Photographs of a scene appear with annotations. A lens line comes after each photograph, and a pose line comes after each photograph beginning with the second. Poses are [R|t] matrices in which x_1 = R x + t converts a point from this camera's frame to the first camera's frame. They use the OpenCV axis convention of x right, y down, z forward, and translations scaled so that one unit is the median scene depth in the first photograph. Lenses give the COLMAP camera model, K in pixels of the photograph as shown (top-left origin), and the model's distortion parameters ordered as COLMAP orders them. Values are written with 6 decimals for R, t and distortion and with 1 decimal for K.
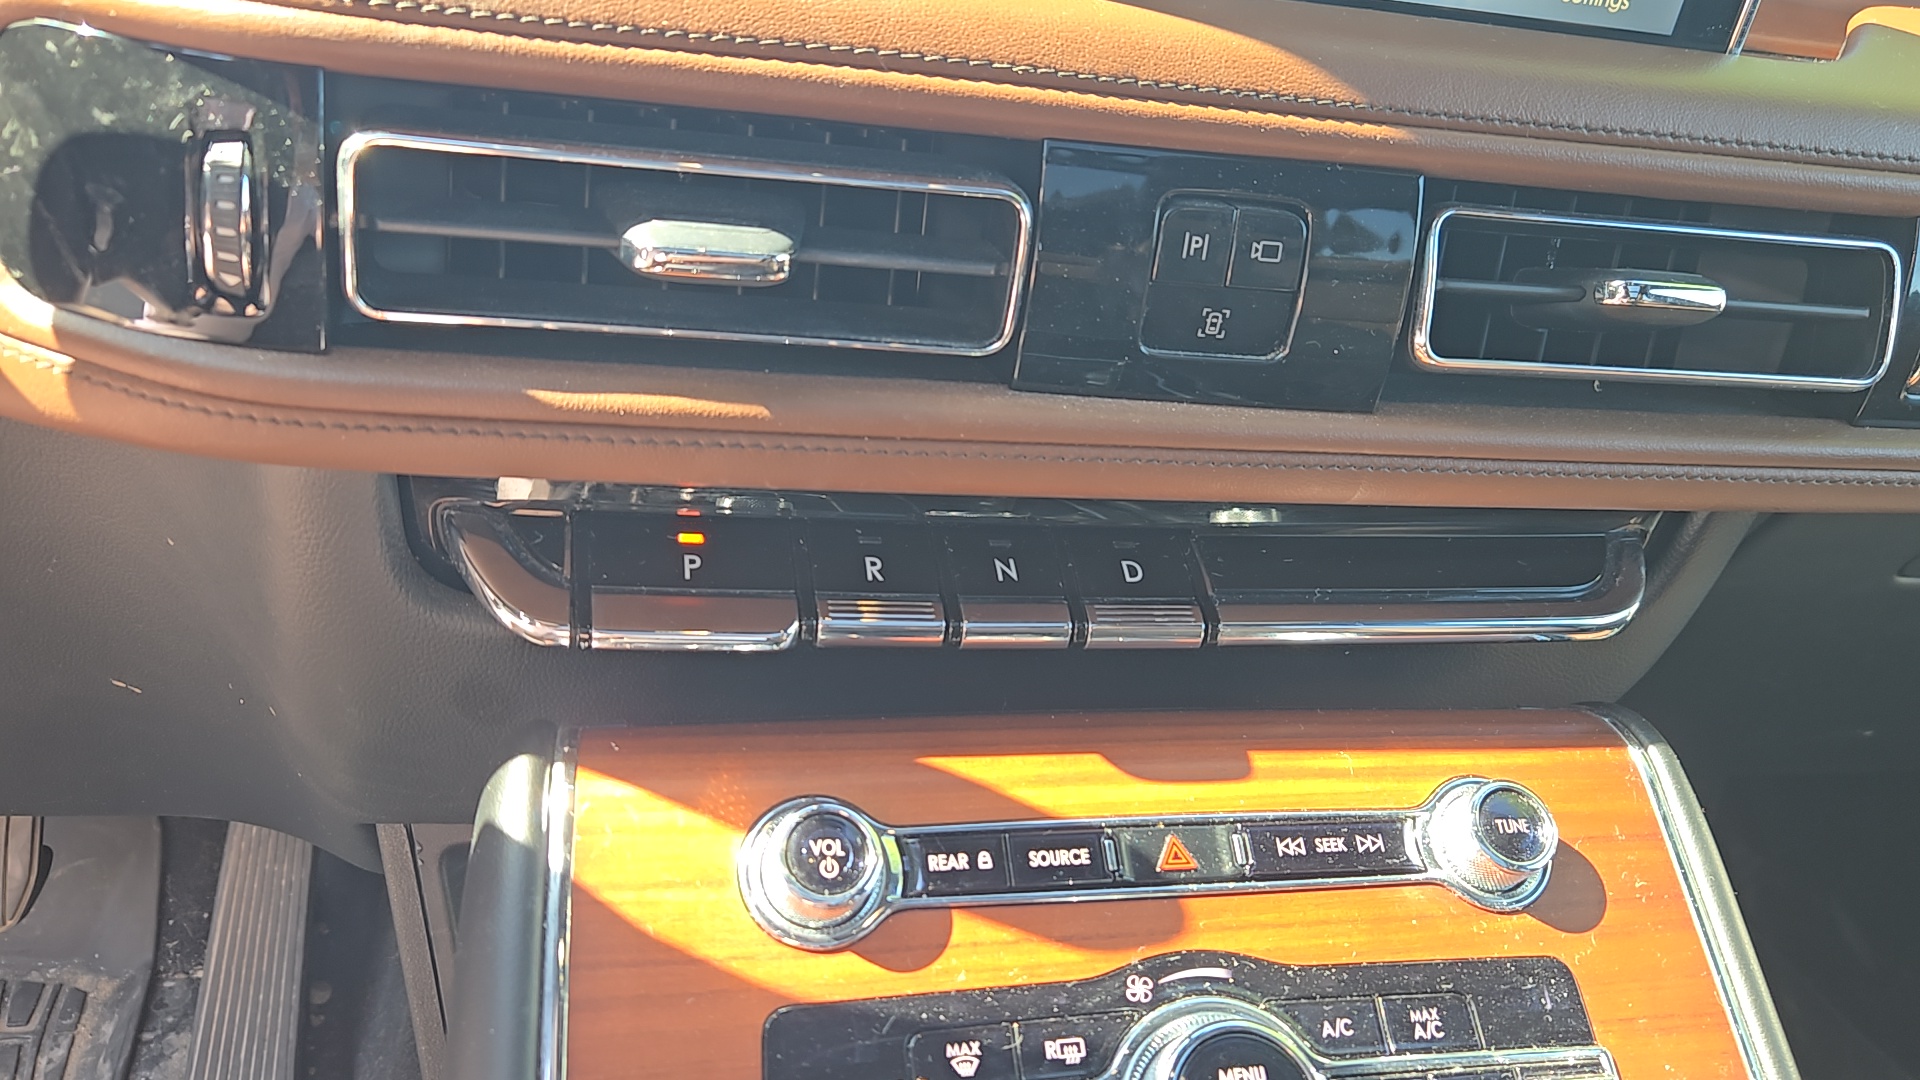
lens RADIAL K [[1613.8, 0, 954.0], [0, 1613.8, 526.5], [0, 0, 1]] dist [-0.003111, 0.004559]
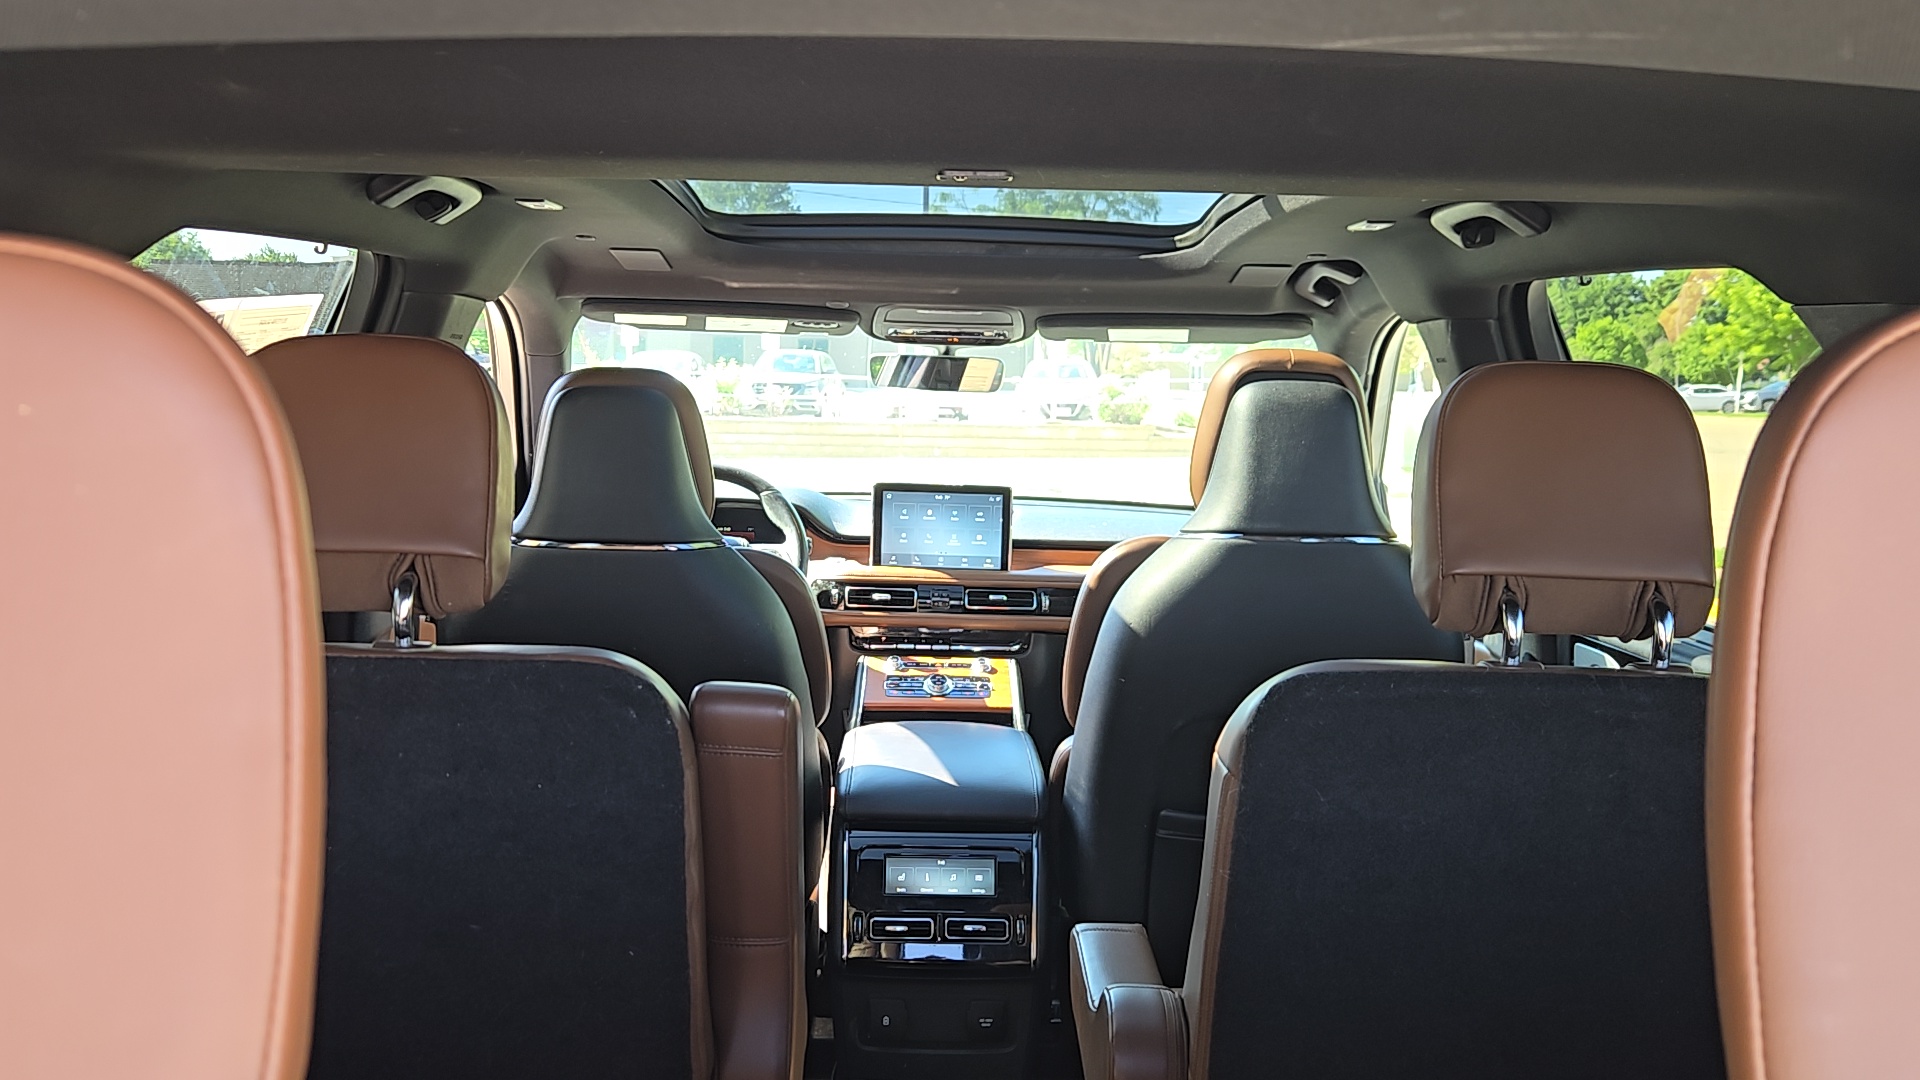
lens RADIAL K [[1603.9, 0, 955.6], [0, 1603.9, 529.5], [0, 0, 1]] dist [0.012593, 0.002740]
pose [[0.970567, -0.112067, -0.213167, 2.138977], [0.005143, 0.894576, -0.446887, 3.392876], [0.240775, 0.432637, 0.868822, -6.687189]]
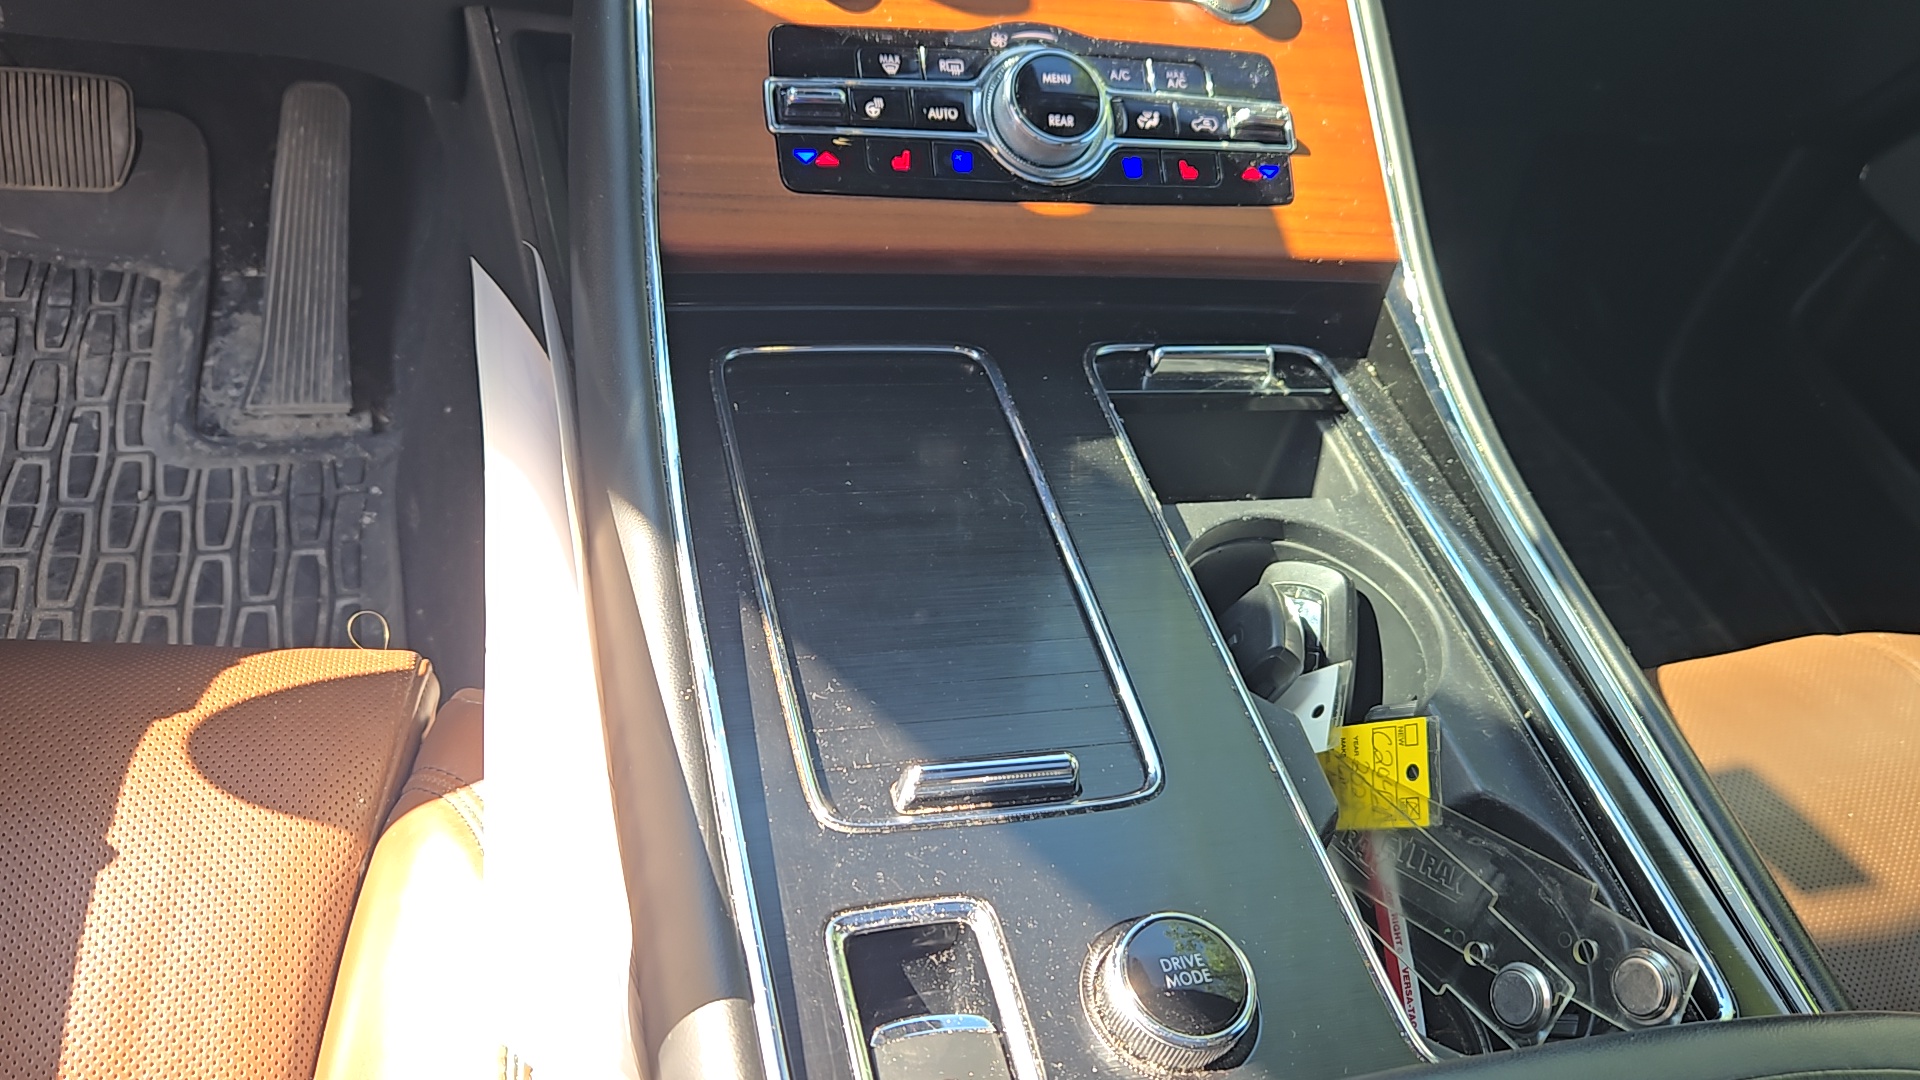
lens RADIAL K [[1618.3, 0, 950.2], [0, 1618.3, 533.4], [0, 0, 1]] dist [-0.001378, -0.001583]
pose [[0.998195, 0.021057, 0.056246, -0.014851], [-0.035486, 0.962348, 0.269493, 0.328385], [-0.048454, -0.271003, 0.961358, -0.692966]]
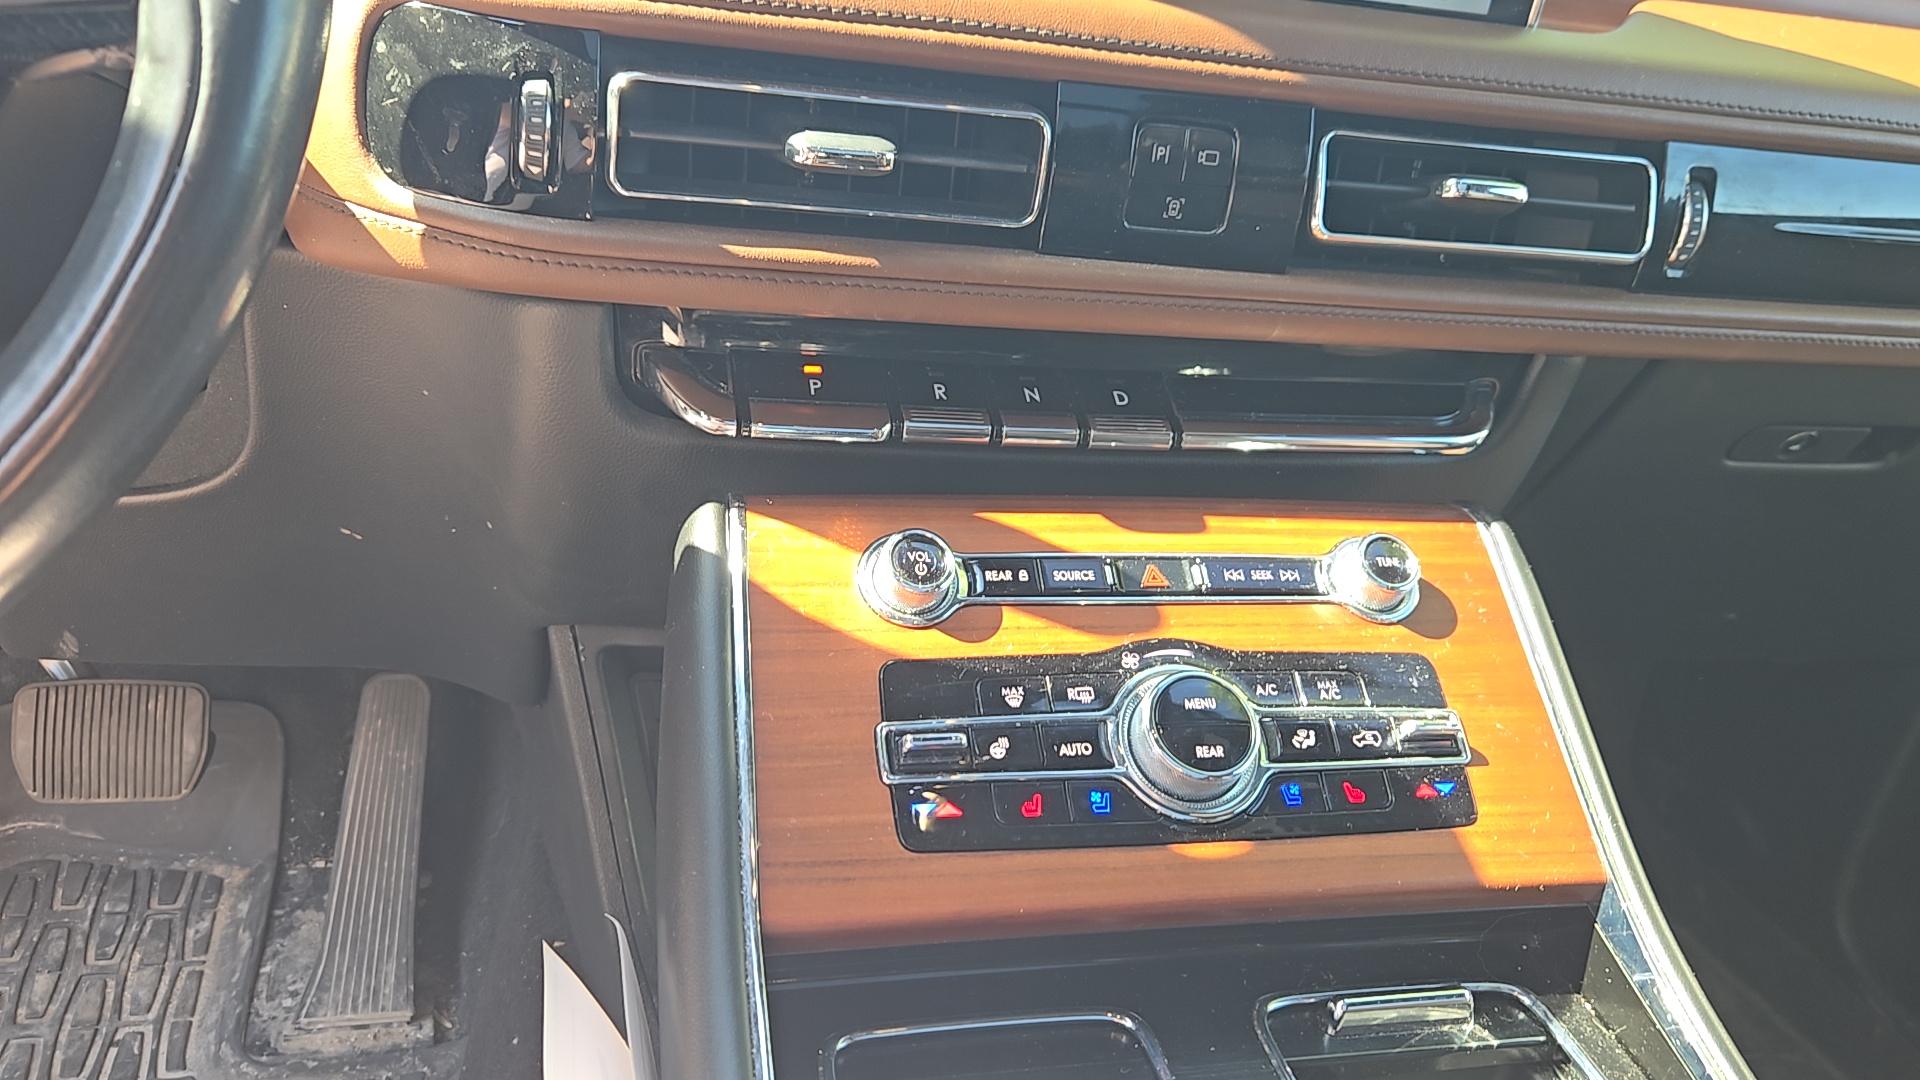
lens RADIAL K [[1618.3, 0, 950.2], [0, 1618.3, 533.4], [0, 0, 1]] dist [-0.001378, -0.001583]
pose [[0.999876, -0.012272, 0.009862, -0.061958], [0.012519, 0.999600, -0.025369, 0.207198], [-0.009547, 0.025490, 0.999630, -0.470227]]
